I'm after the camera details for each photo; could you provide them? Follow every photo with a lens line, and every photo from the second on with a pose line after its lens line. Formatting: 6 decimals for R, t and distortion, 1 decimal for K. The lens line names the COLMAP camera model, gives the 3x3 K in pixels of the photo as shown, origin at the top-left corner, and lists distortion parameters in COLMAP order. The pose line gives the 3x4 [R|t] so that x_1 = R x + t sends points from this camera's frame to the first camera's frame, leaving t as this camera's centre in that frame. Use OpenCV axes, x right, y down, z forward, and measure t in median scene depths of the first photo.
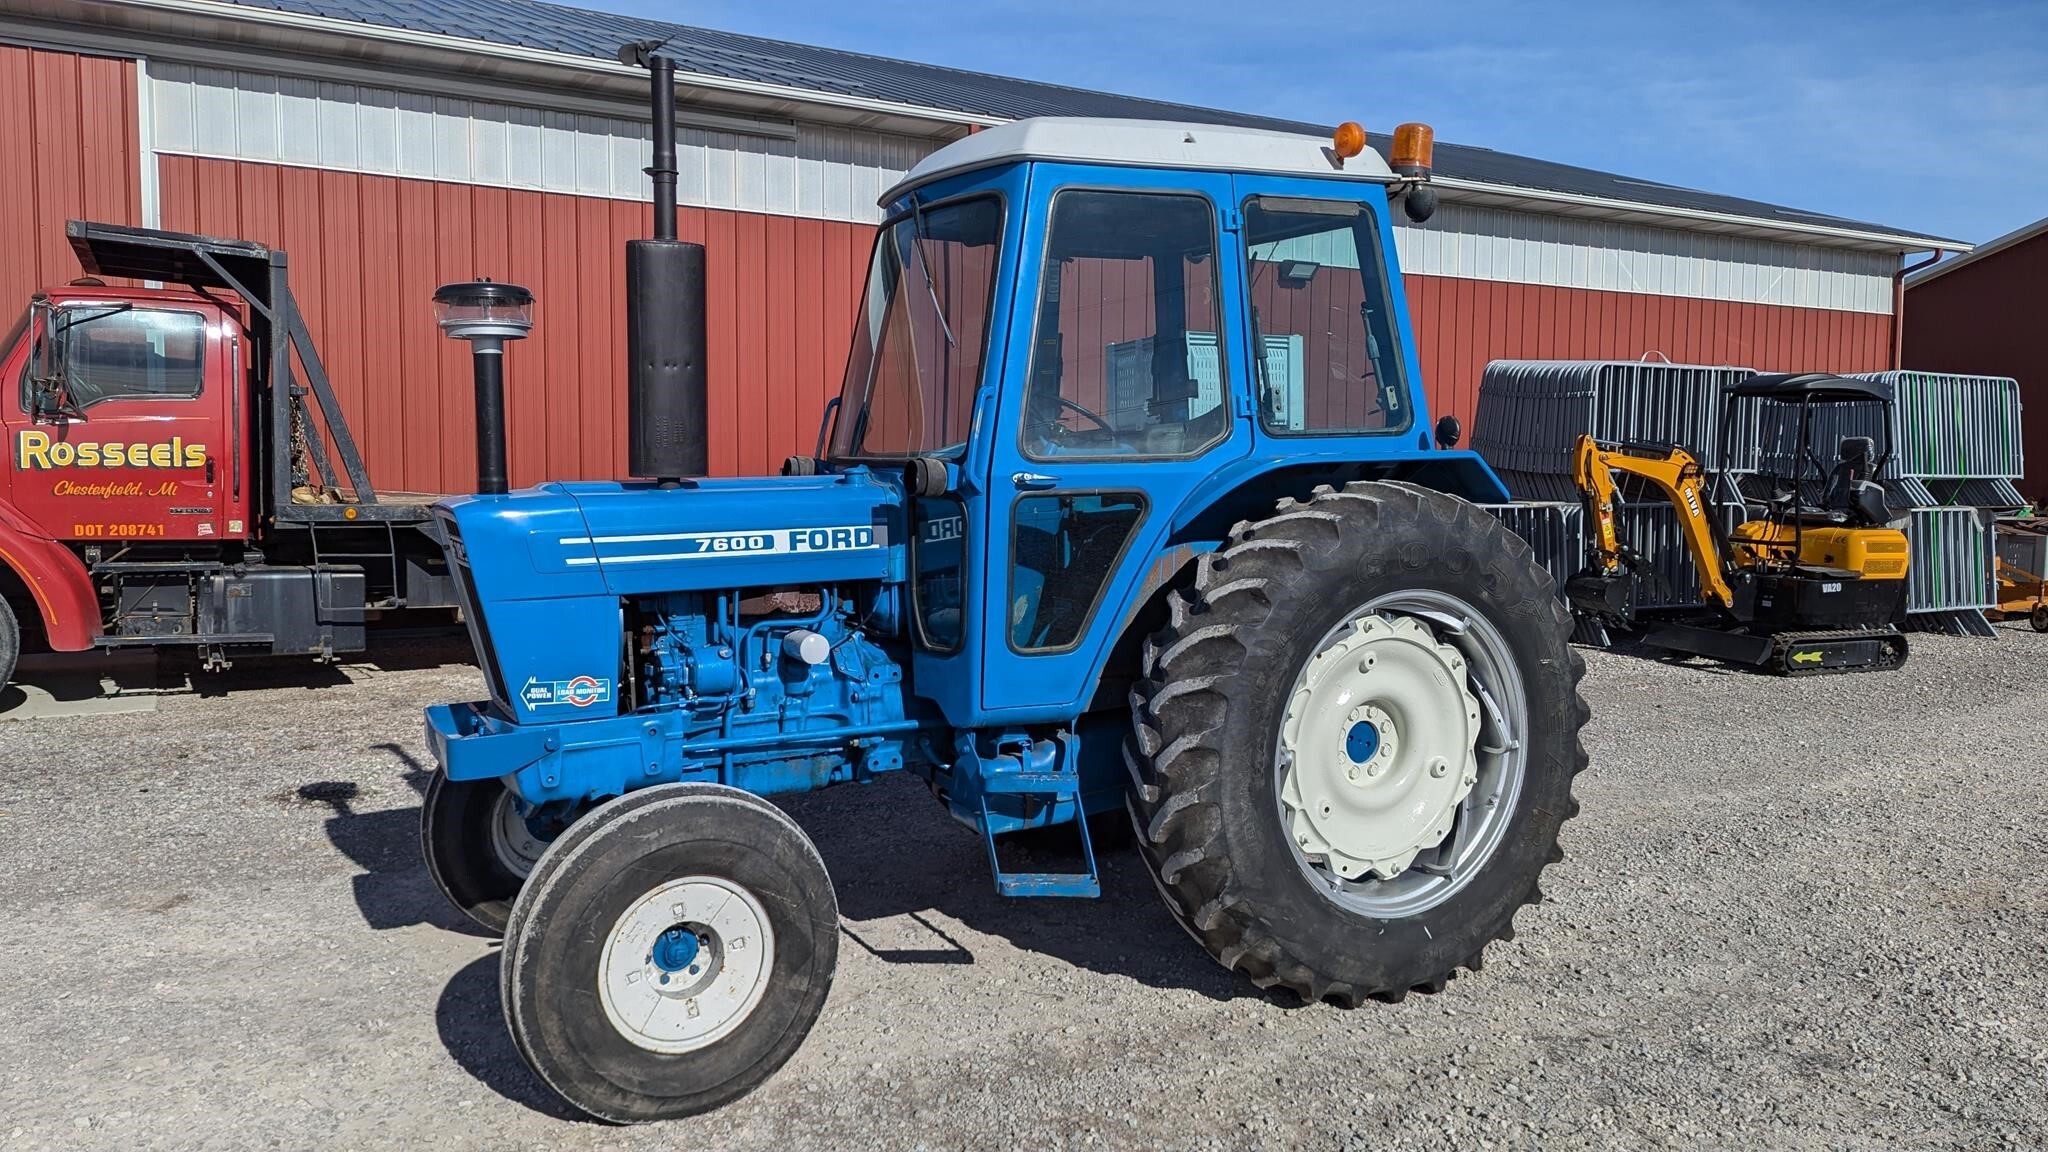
lens RADIAL K [[1428.0, 0, 1009.3], [0, 1428.0, 547.2], [0, 0, 1]] dist [0.075419, -0.072166]
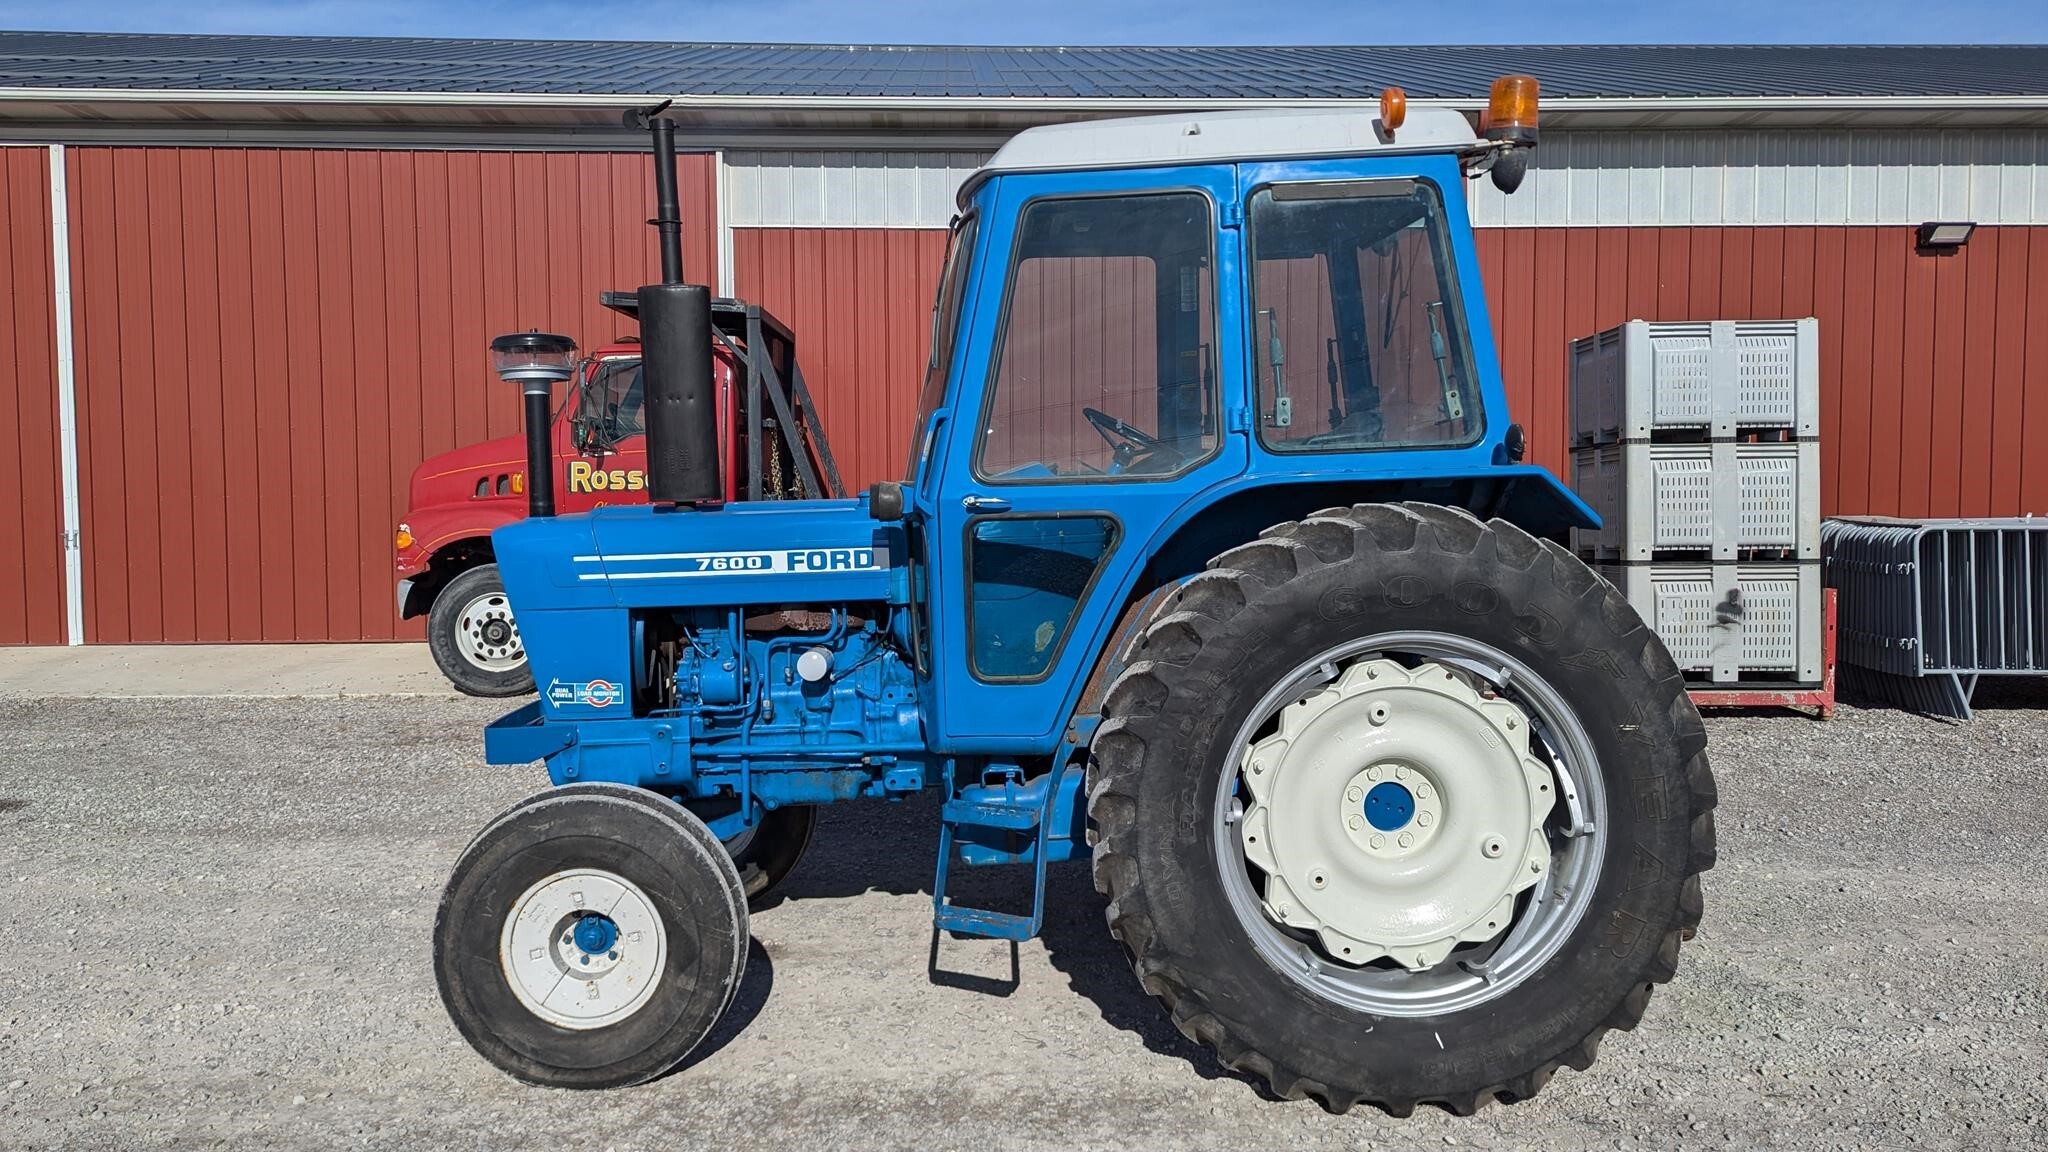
lens RADIAL K [[1428.0, 0, 1009.3], [0, 1428.0, 547.2], [0, 0, 1]] dist [0.075419, -0.072166]
pose [[0.893256, 0.012205, -0.449382, 0.451111], [-0.016718, 0.999842, -0.006075, -0.010953], [0.449237, 0.012939, 0.893319, 0.134762]]
